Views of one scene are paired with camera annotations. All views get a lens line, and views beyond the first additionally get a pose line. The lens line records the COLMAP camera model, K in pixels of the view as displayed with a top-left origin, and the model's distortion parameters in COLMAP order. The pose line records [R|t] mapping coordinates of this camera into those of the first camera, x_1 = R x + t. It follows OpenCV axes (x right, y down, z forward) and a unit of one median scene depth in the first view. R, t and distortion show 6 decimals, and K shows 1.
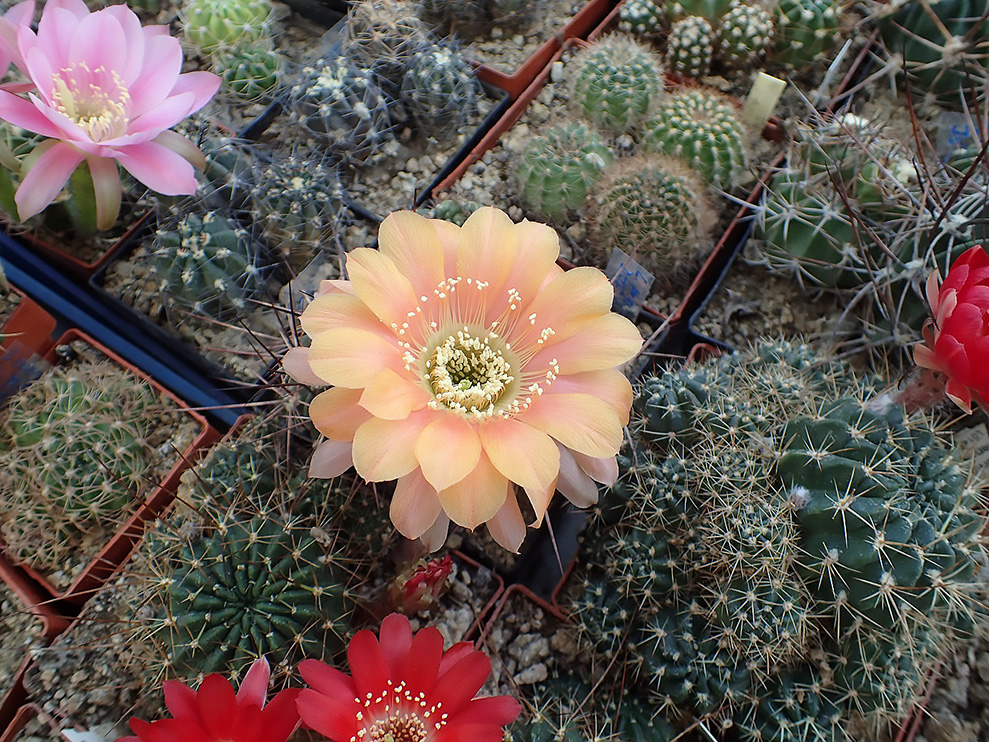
lens RADIAL K [[889.5, 0, 489.9], [0, 889.5, 371.4], [0, 0, 1]] dist [-0.033754, -0.015739]
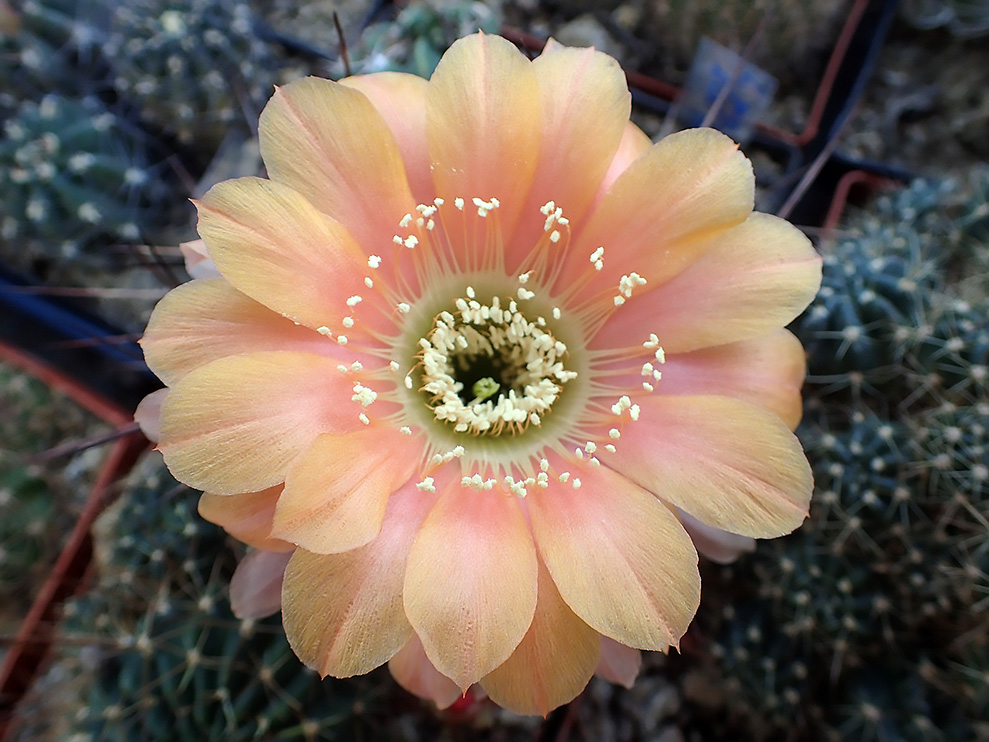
lens RADIAL K [[889.5, 0, 489.9], [0, 889.5, 371.4], [0, 0, 1]] dist [-0.033754, -0.015739]
pose [[0.985288, -0.151052, -0.079947, 0.017279], [0.166197, 0.955881, 0.242218, -0.119440], [0.039832, -0.251941, 0.966922, 0.462287]]
